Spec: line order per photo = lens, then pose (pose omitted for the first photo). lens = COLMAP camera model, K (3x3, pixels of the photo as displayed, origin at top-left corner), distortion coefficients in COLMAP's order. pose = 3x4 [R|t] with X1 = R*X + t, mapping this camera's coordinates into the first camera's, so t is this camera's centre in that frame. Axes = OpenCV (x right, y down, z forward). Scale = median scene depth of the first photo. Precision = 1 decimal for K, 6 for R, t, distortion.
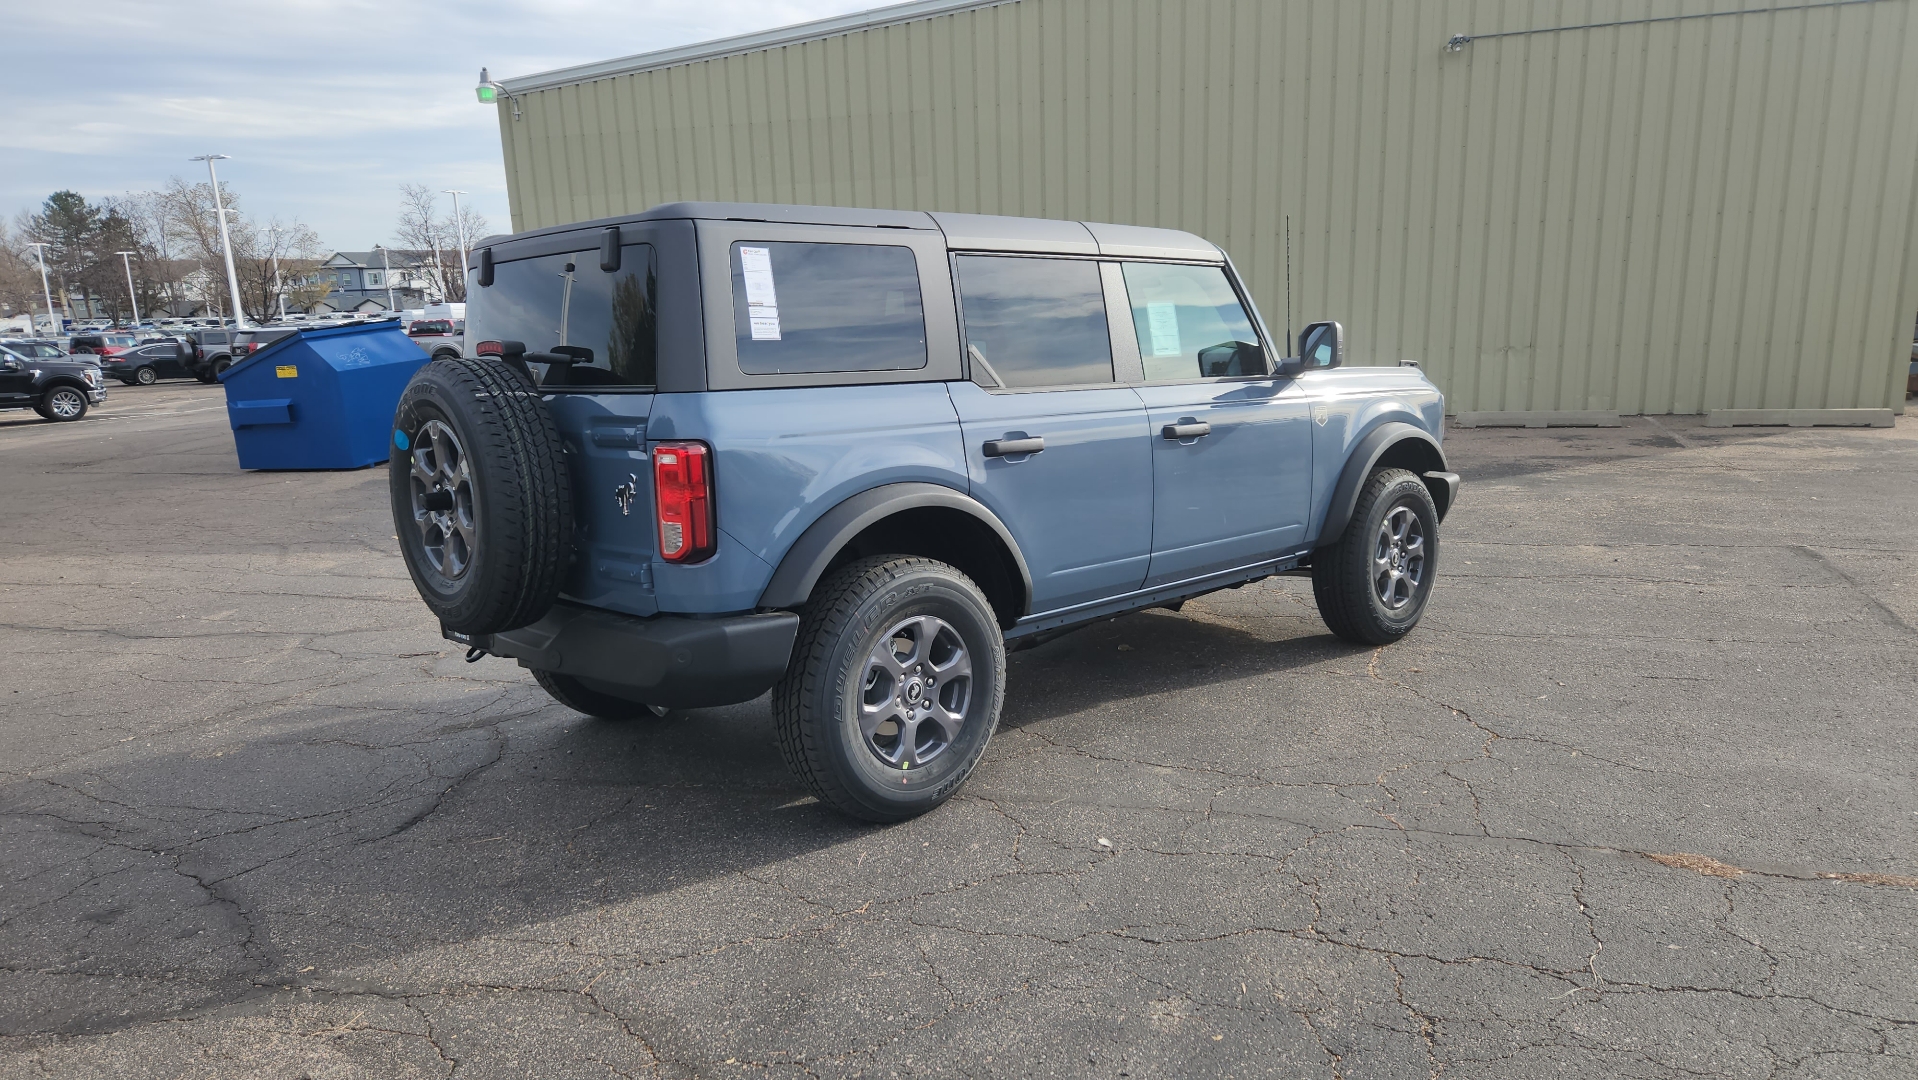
lens RADIAL K [[1296.4, 0, 931.1], [0, 1296.4, 542.2], [0, 0, 1]] dist [0.072873, -0.061488]
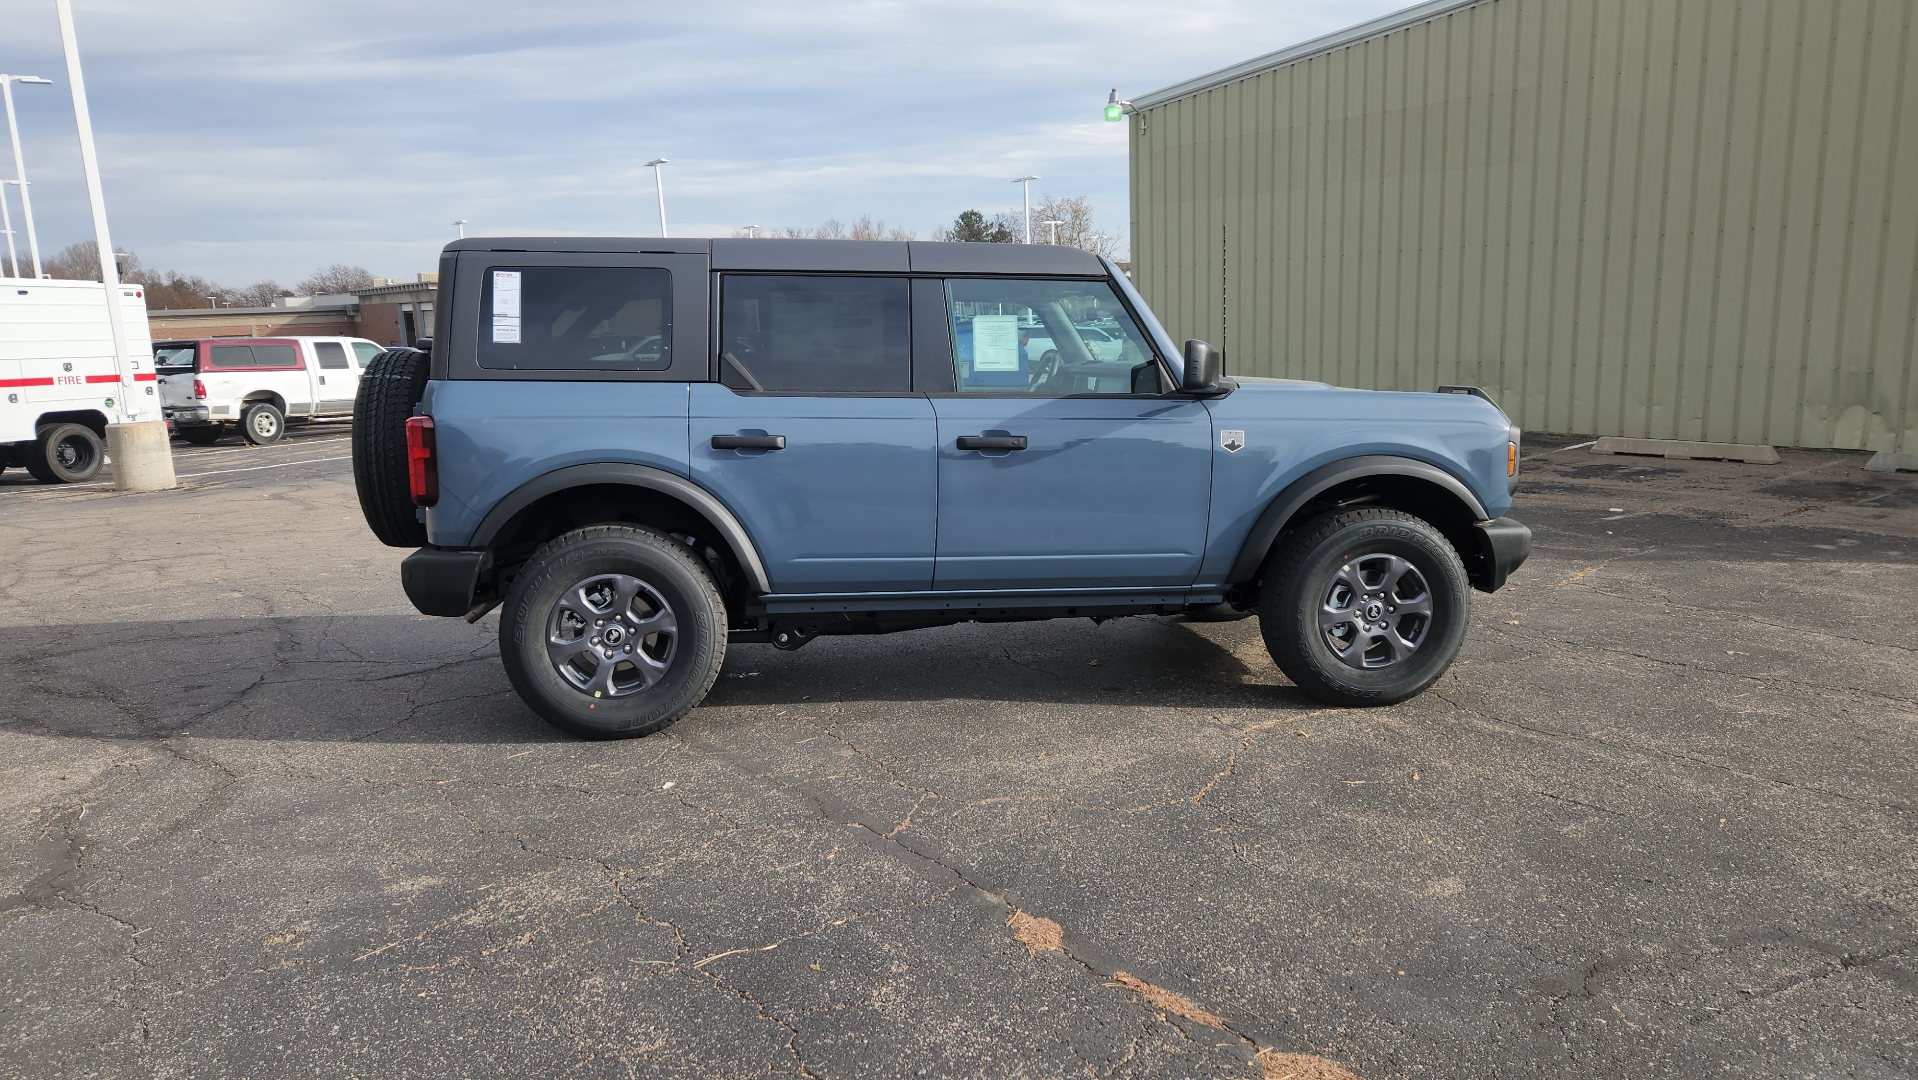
lens RADIAL K [[1284.9, 0, 920.2], [0, 1284.9, 547.3], [0, 0, 1]] dist [0.071181, -0.054244]
pose [[0.812137, 0.115356, -0.571949, 0.836408], [-0.111192, 0.992895, 0.042371, -0.046722], [0.572773, 0.029185, 0.819194, 0.161484]]
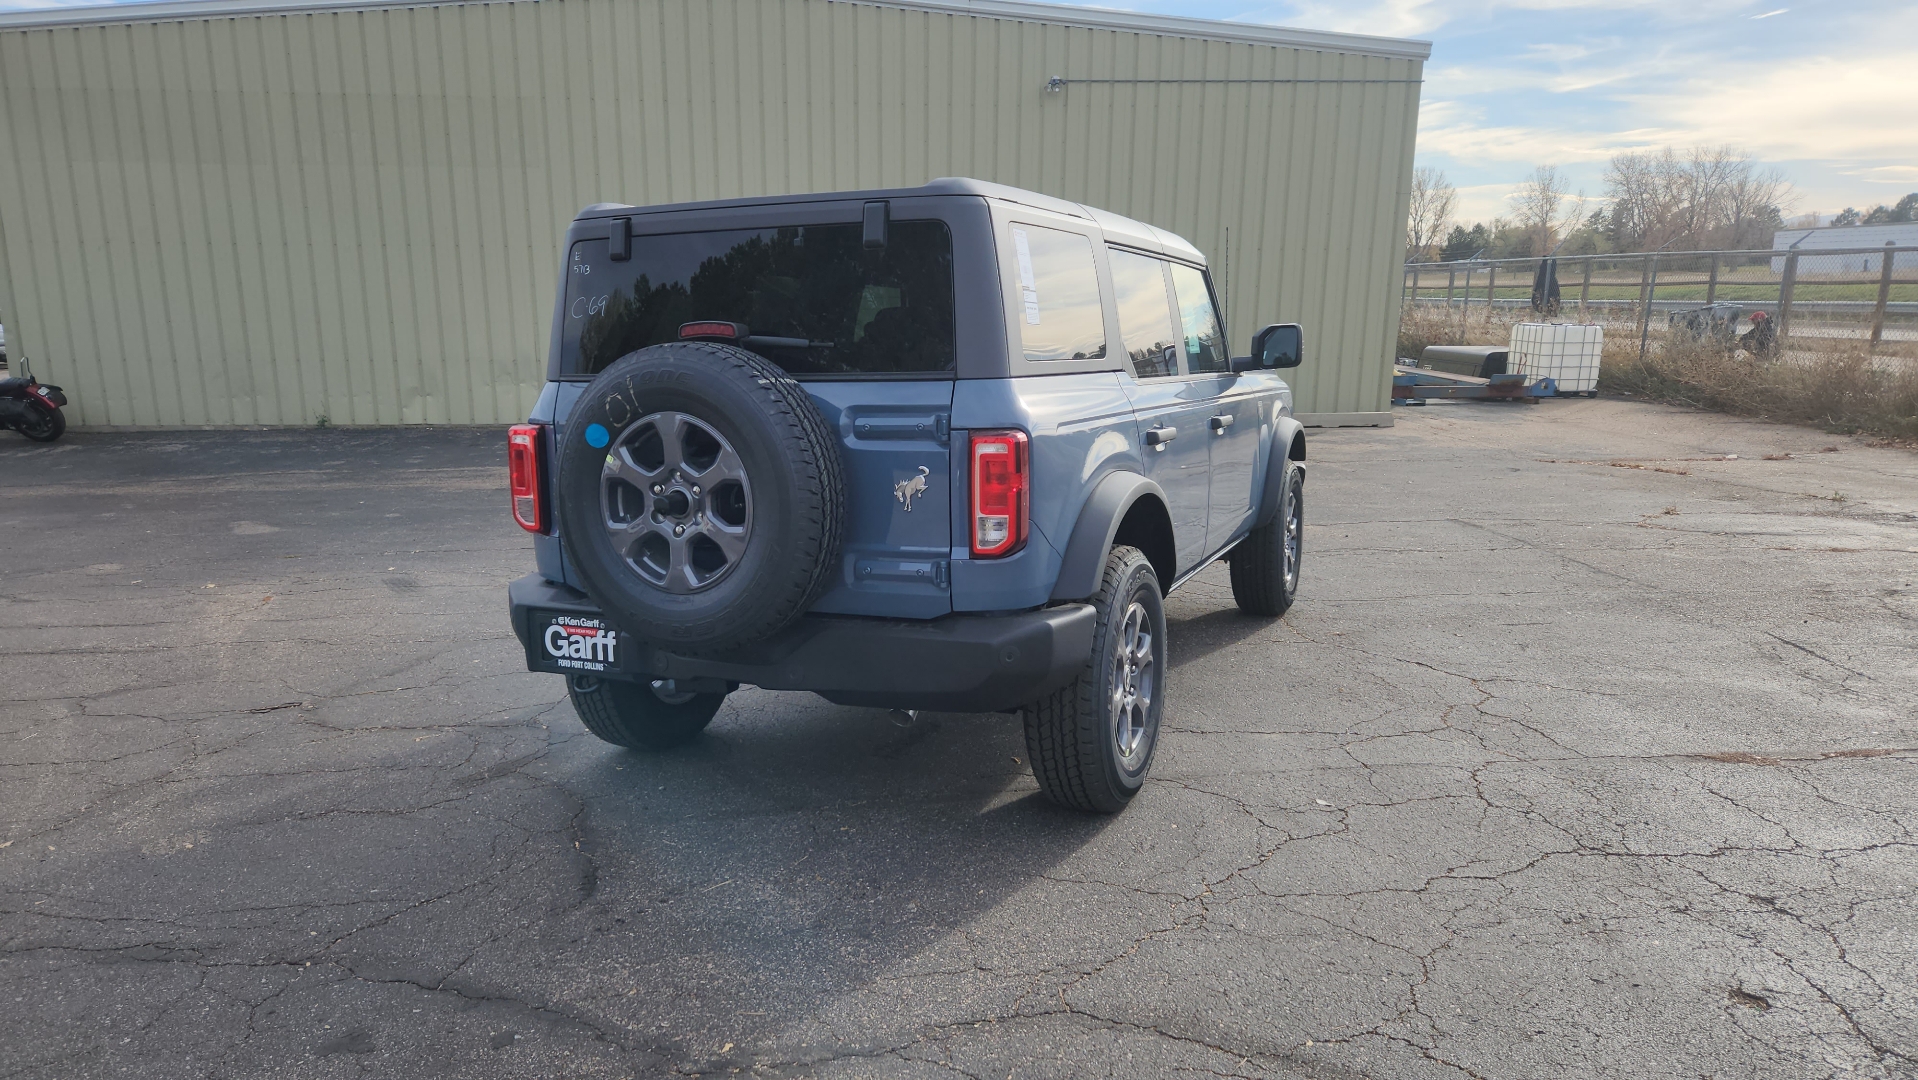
lens RADIAL K [[1296.4, 0, 931.1], [0, 1296.4, 542.2], [0, 0, 1]] dist [0.072873, -0.061488]
pose [[0.920671, -0.044347, 0.387812, -0.500666], [0.047777, 0.998858, 0.000797, 0.001410], [-0.387405, 0.017795, 0.921738, 0.119013]]
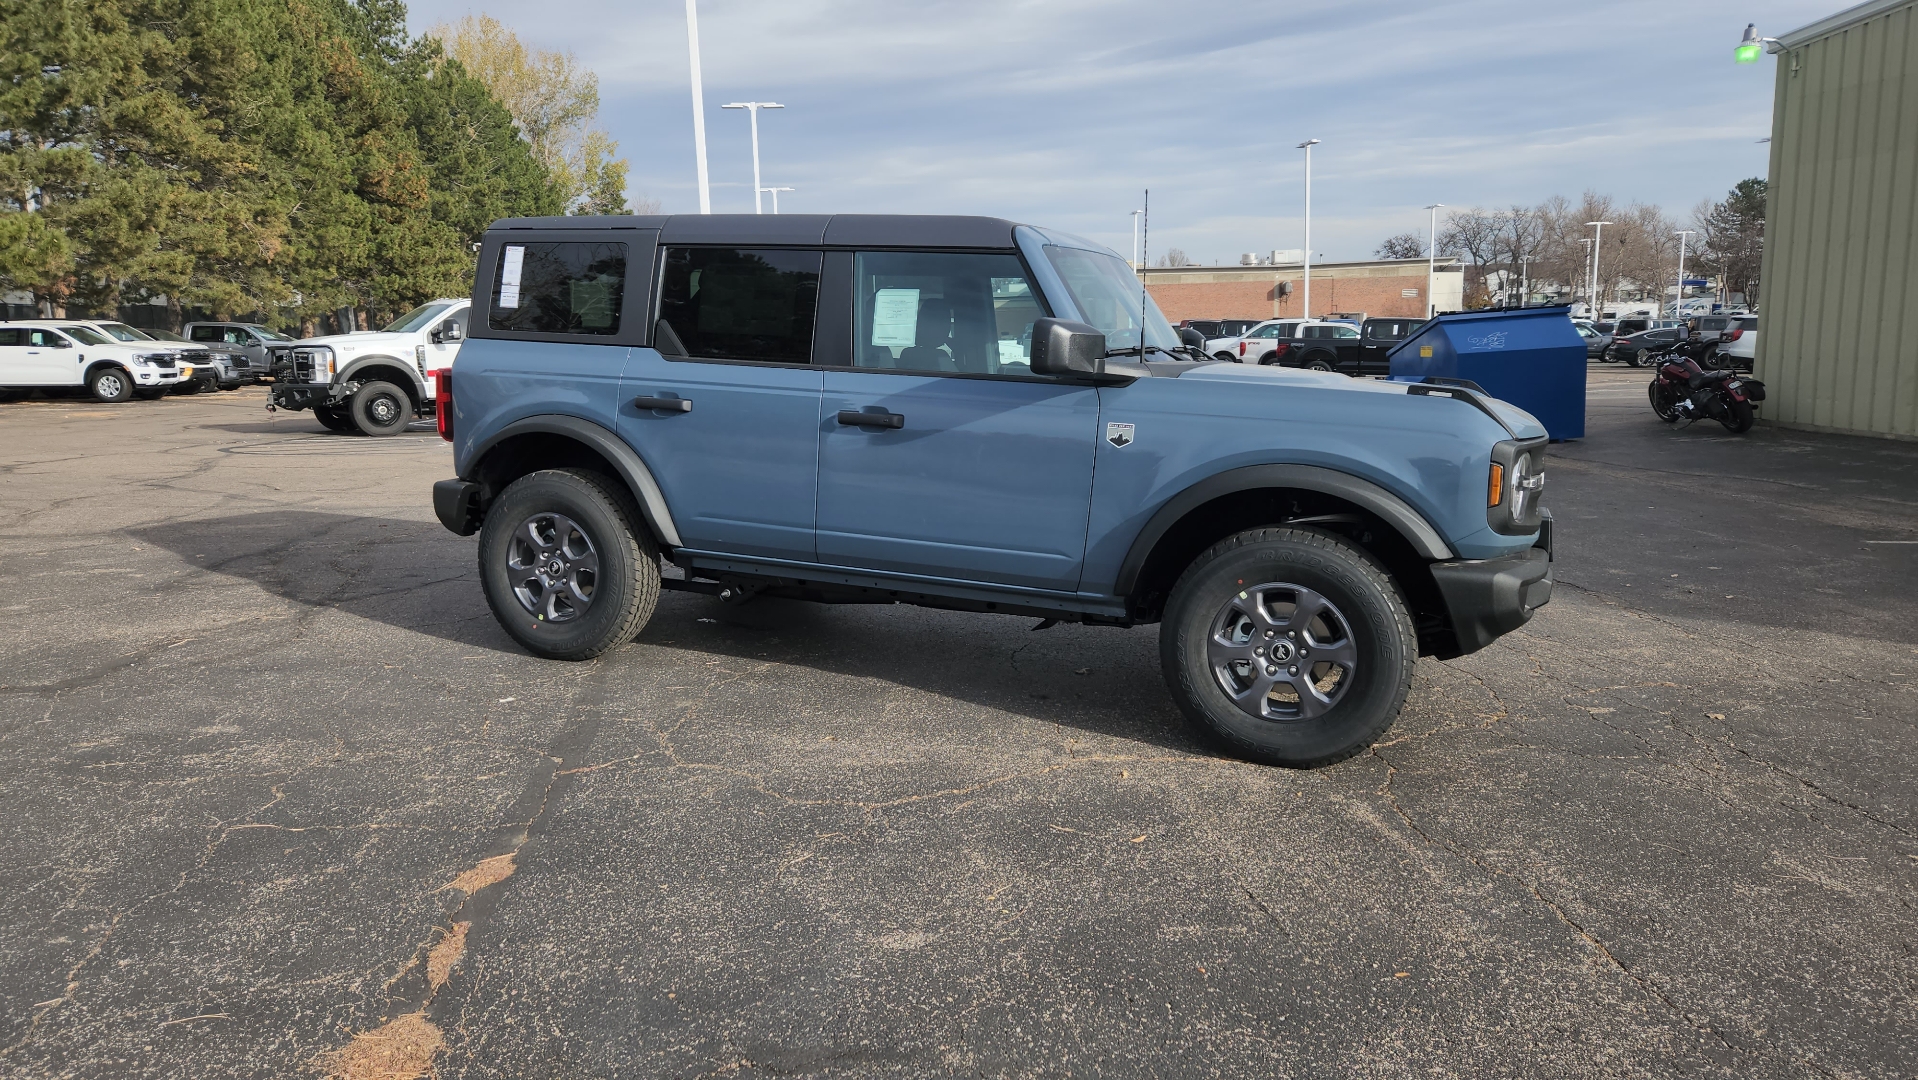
lens RADIAL K [[1270.2, 0, 922.5], [0, 1270.2, 536.0], [0, 0, 1]] dist [0.074162, -0.056912]
pose [[0.403791, 0.187496, -0.895432, 1.253841], [-0.178567, 0.976100, 0.123864, -0.143971], [0.897255, 0.109880, 0.427621, 0.712609]]
